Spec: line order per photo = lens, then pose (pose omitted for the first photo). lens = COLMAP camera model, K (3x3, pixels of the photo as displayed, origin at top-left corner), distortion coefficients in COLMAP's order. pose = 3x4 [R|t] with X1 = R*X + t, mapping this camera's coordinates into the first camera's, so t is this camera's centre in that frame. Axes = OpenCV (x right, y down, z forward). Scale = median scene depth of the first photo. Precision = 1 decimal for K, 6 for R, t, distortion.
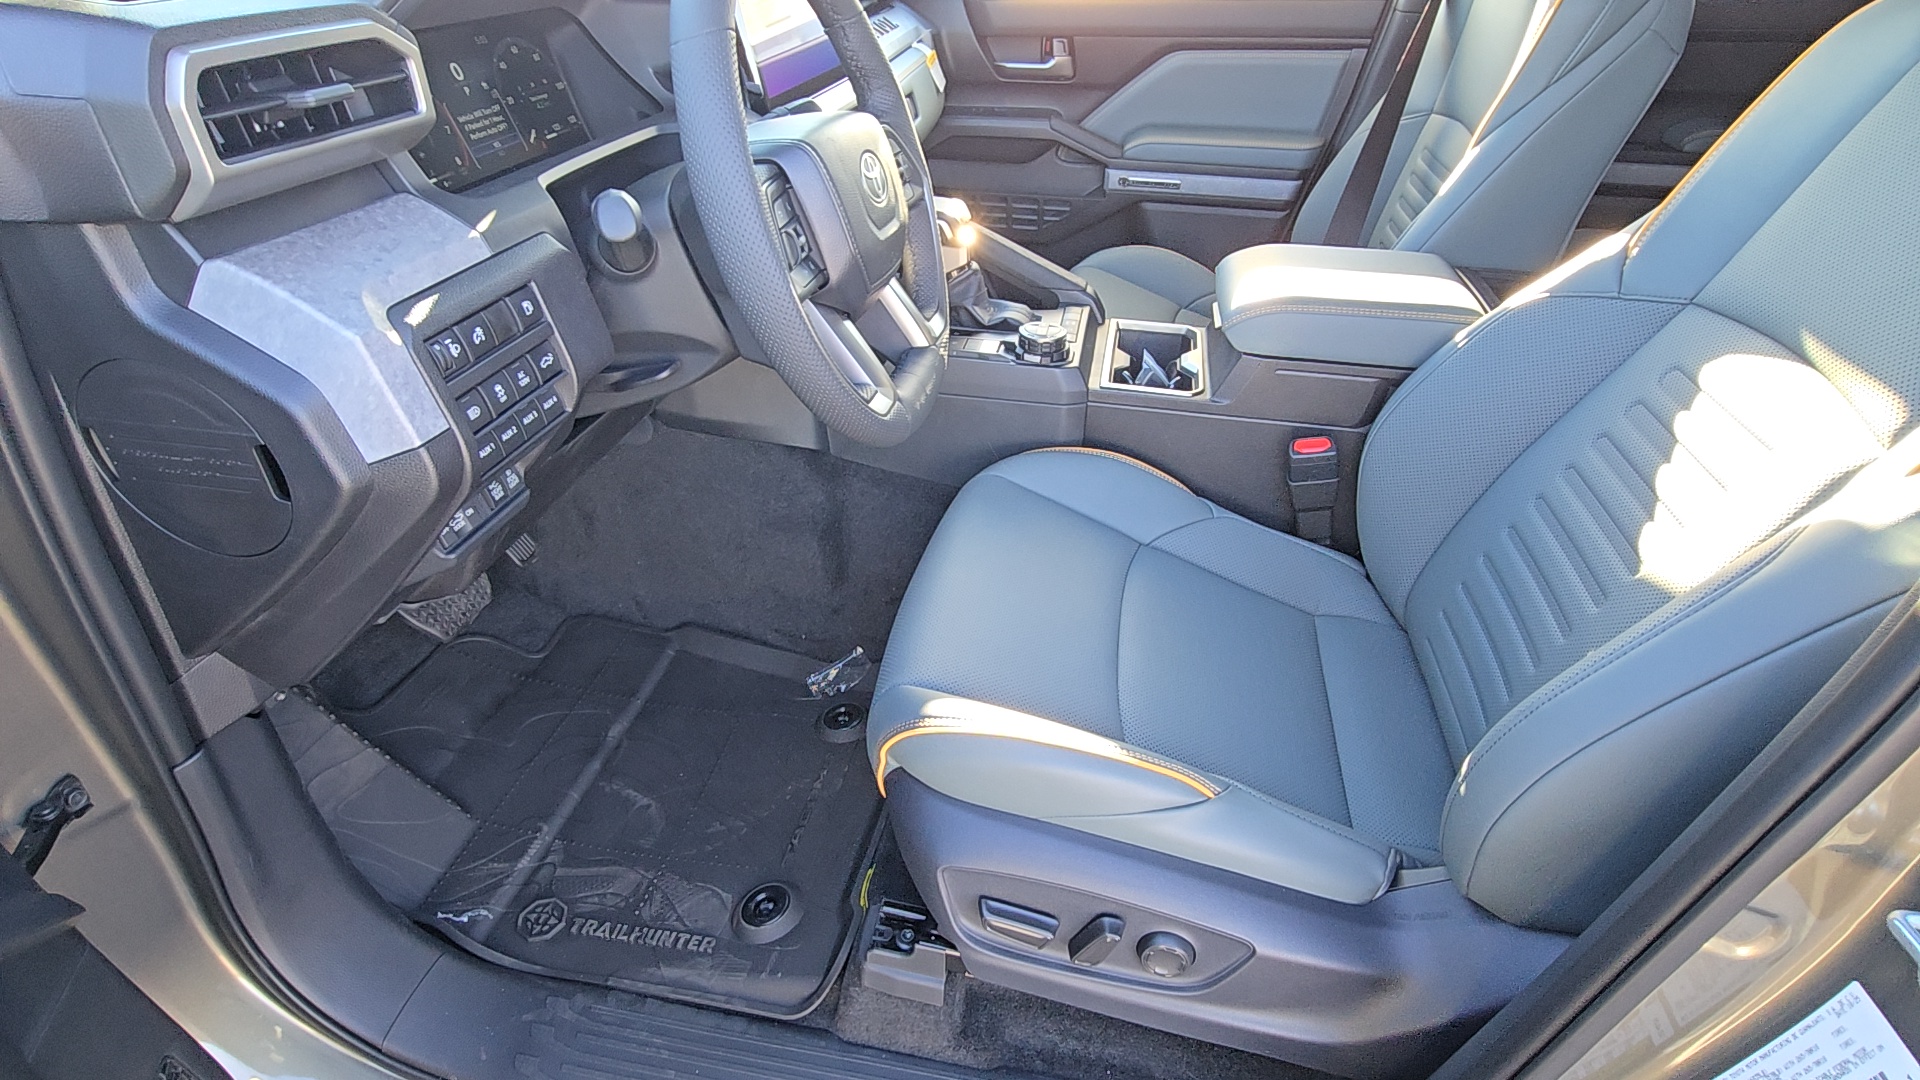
lens RADIAL K [[972.2, 0, 952.7], [0, 972.2, 545.2], [0, 0, 1]] dist [0.003385, 0.000578]
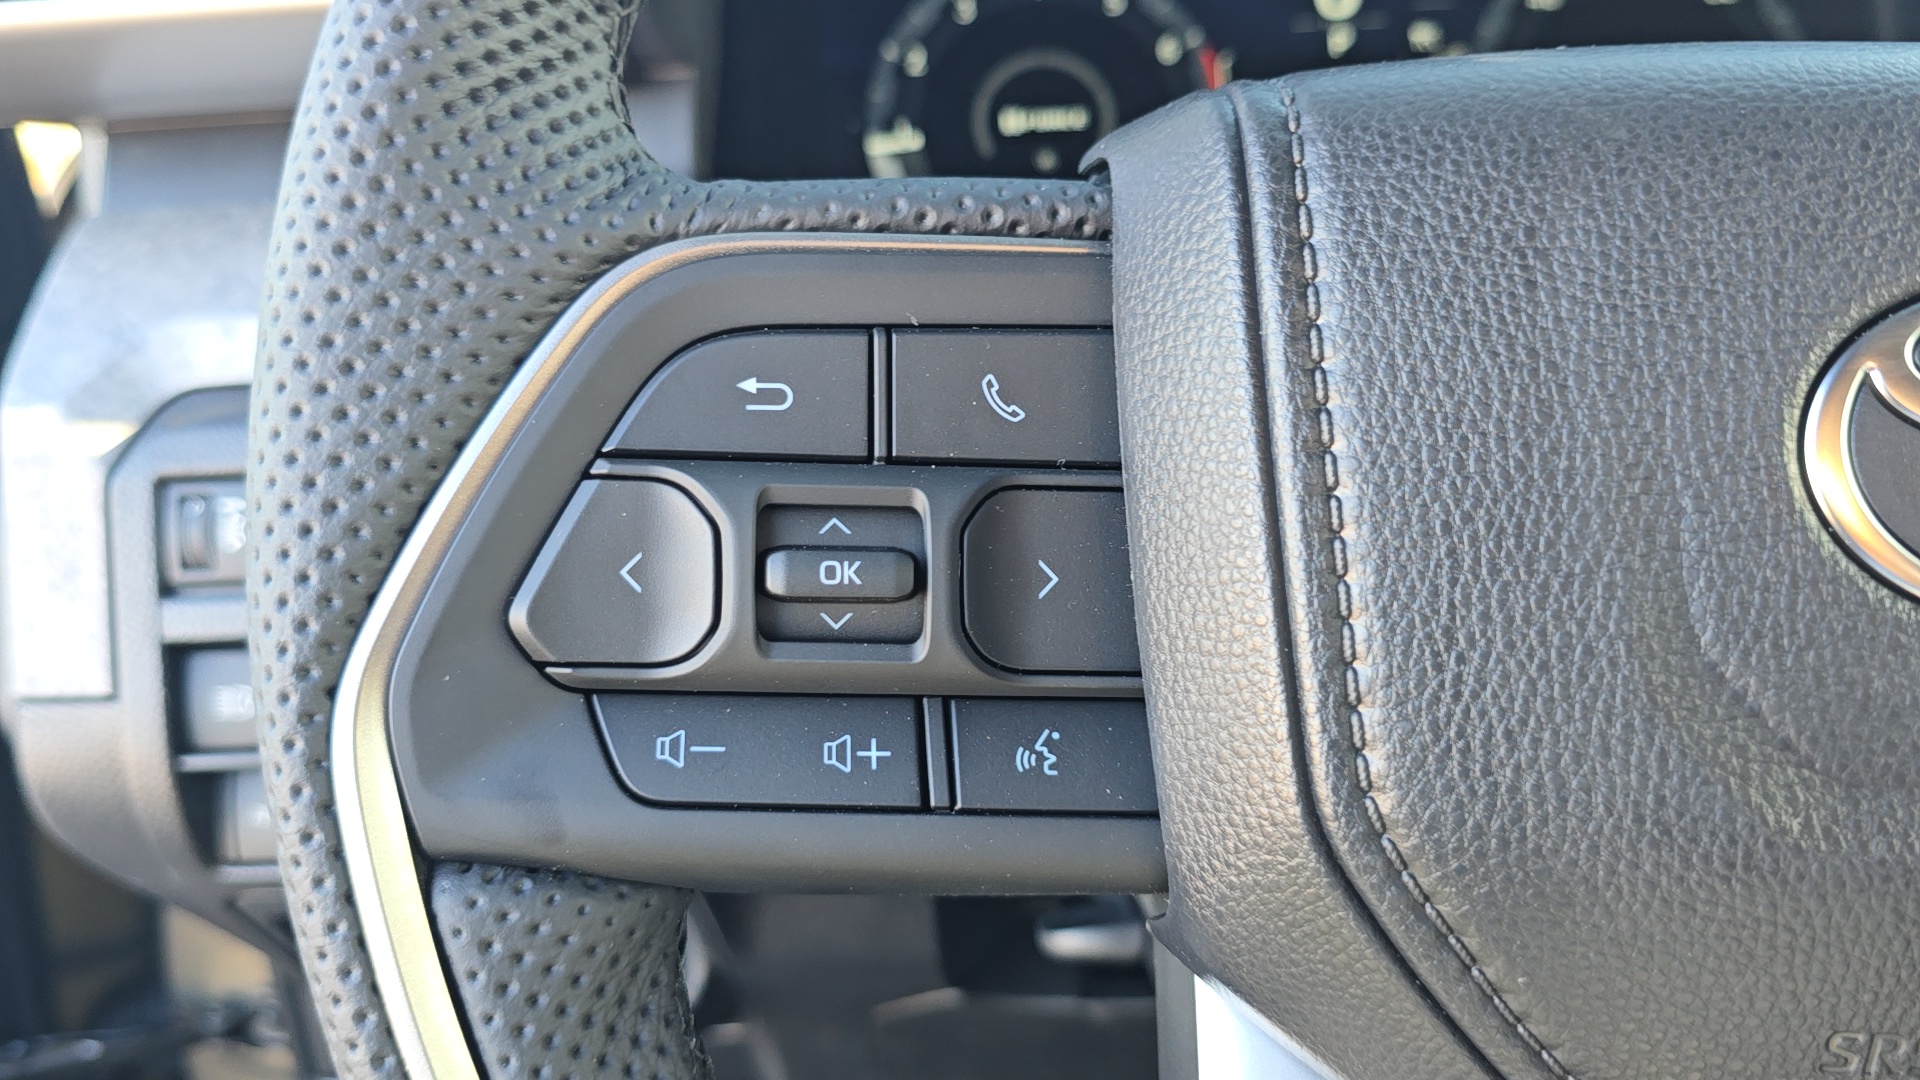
lens RADIAL K [[1699.6, 0, 960.0], [0, 1699.6, 540.0], [0, 0, 1]] dist [-0.038477, -0.002185]
pose [[0.183414, 0.238945, -0.953554, 0.116099], [-0.508498, 0.853215, 0.115993, -0.310605], [0.841302, 0.463606, 0.277994, 0.794677]]
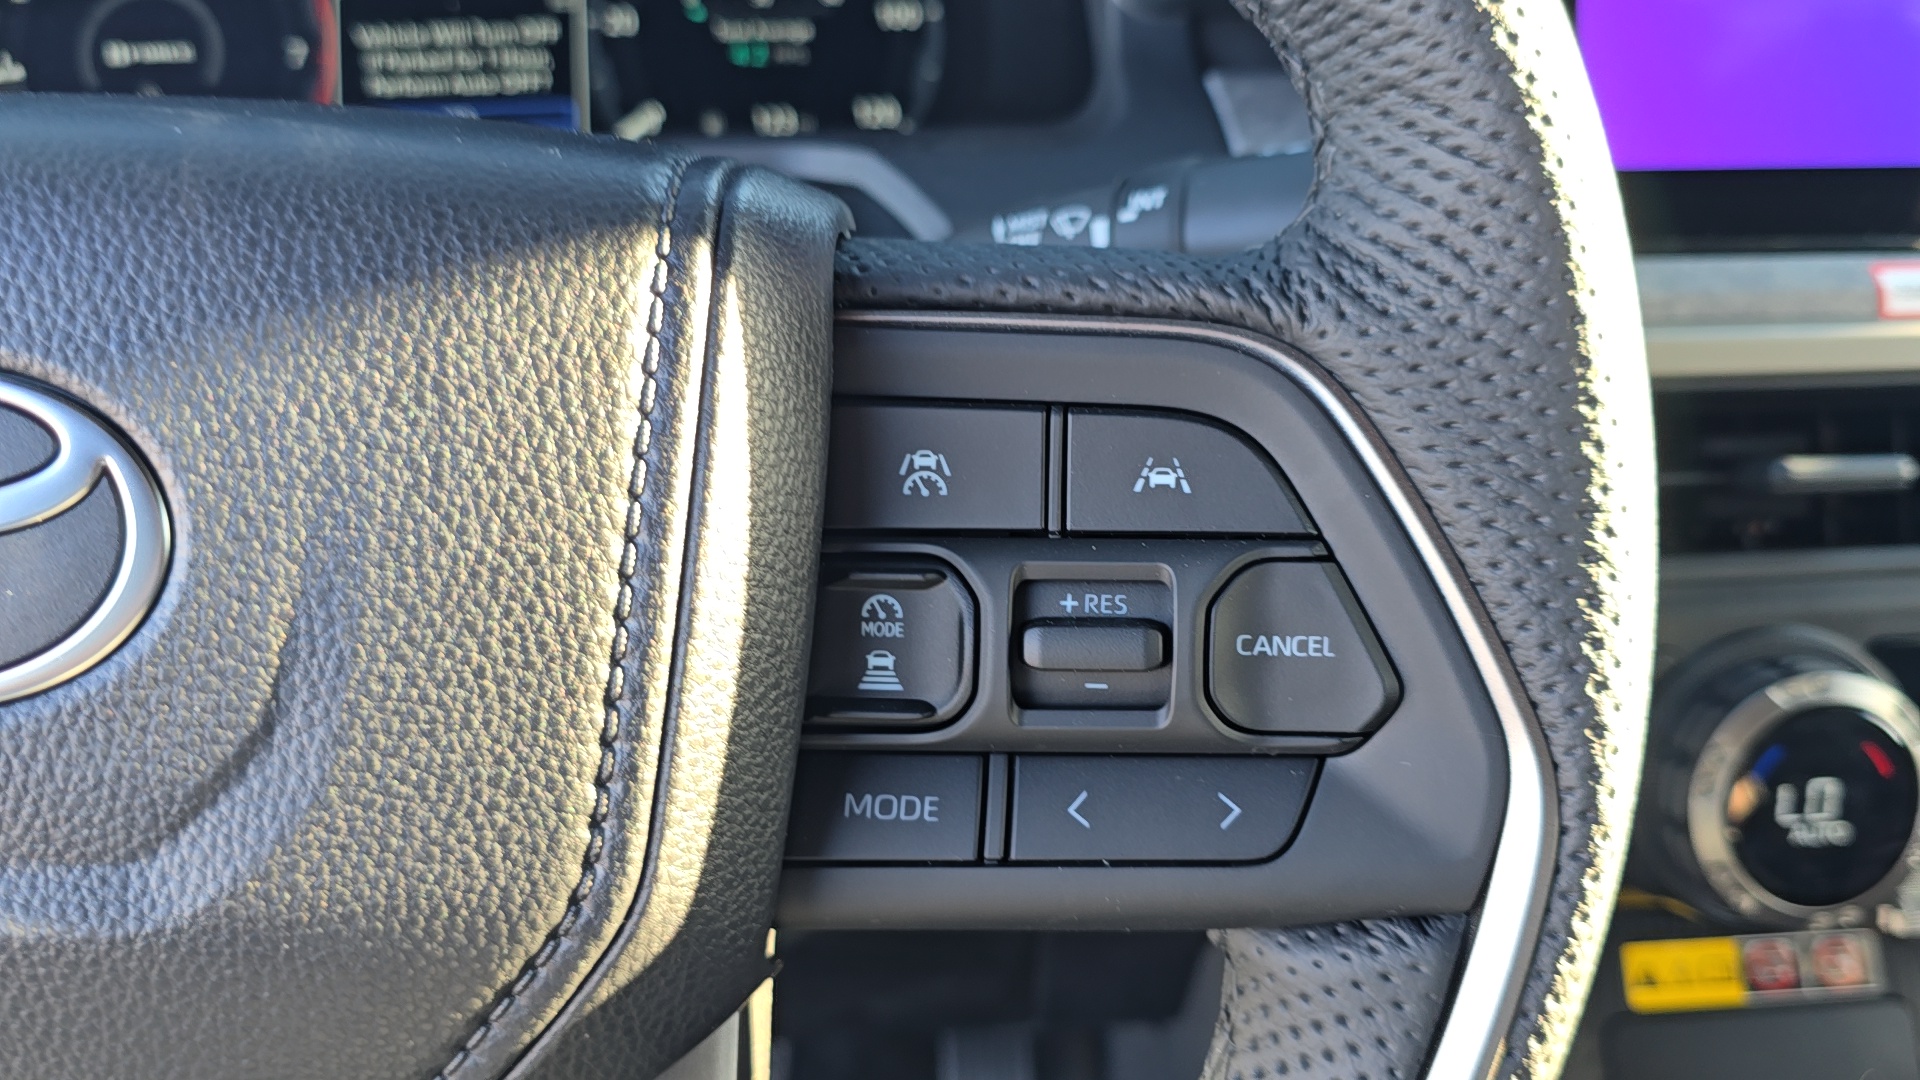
lens RADIAL K [[1699.6, 0, 960.0], [0, 1699.6, 540.0], [0, 0, 1]] dist [-0.038477, -0.002185]
pose [[0.259734, 0.318849, -0.911523, 0.175807], [-0.518726, 0.842242, 0.146807, -0.478960], [0.814532, 0.434699, 0.384154, 1.004905]]
